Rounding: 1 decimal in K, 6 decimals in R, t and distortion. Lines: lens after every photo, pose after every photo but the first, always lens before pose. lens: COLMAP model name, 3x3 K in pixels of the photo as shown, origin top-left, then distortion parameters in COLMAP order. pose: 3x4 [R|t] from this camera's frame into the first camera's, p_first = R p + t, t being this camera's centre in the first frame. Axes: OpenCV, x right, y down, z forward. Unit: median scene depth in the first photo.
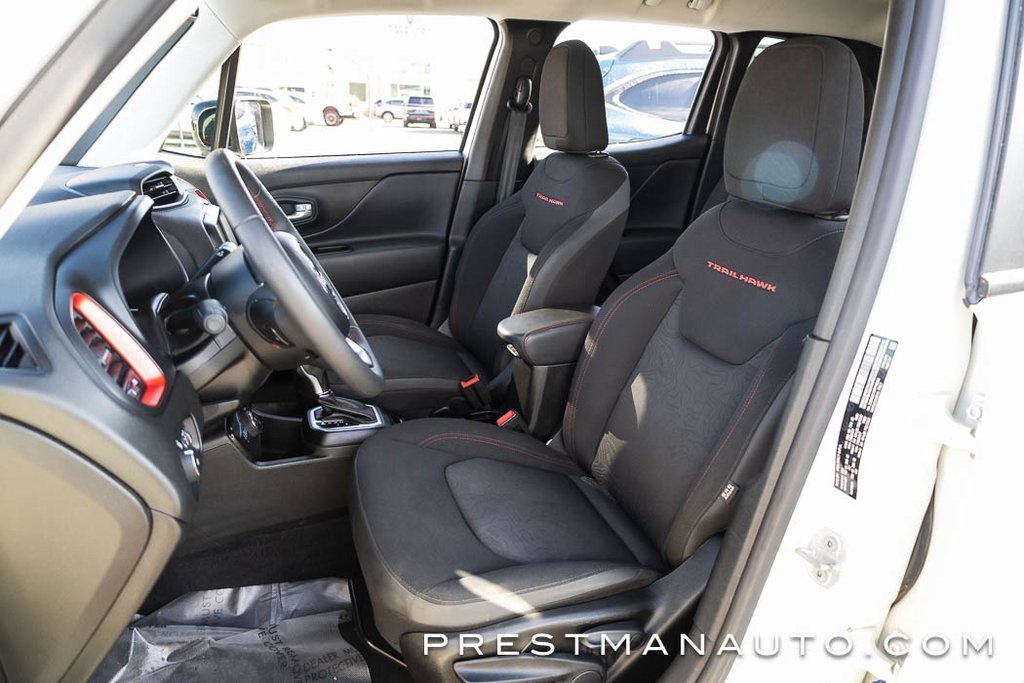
lens RADIAL K [[687.5, 0, 512.0], [0, 687.5, 341.5], [0, 0, 1]] dist [0.027143, -0.001580]
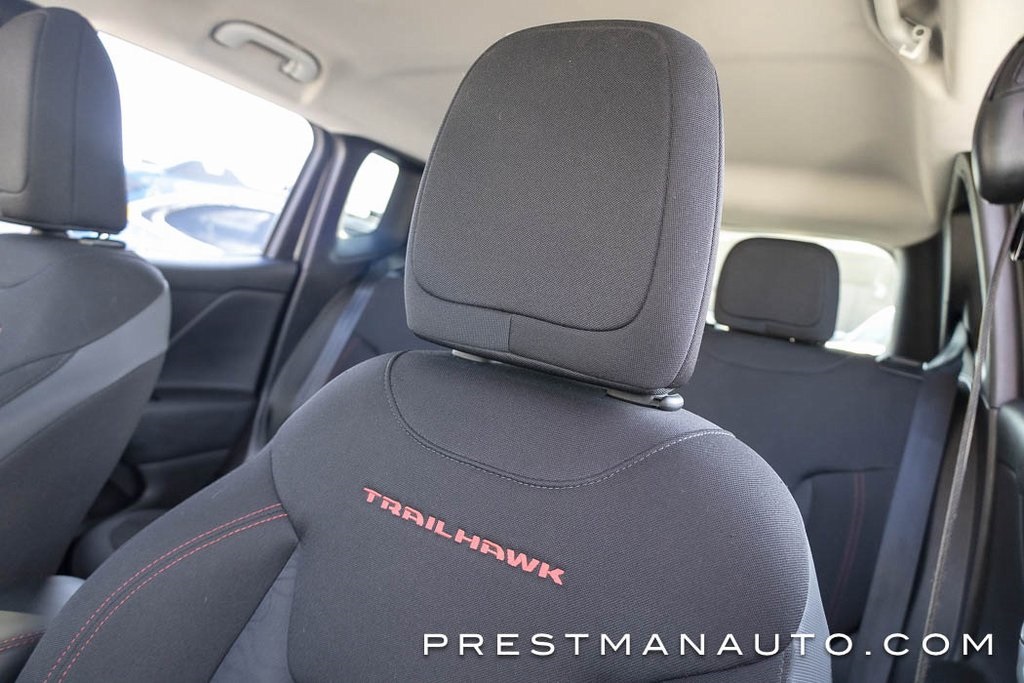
lens RADIAL K [[683.1, 0, 513.1], [0, 683.1, 311.4], [0, 0, 1]] dist [0.028607, -0.000273]
pose [[0.805773, 0.105060, 0.582831, 0.081174], [0.055182, 0.966538, -0.250516, -0.087076], [-0.589648, 0.234021, 0.773013, 0.472864]]
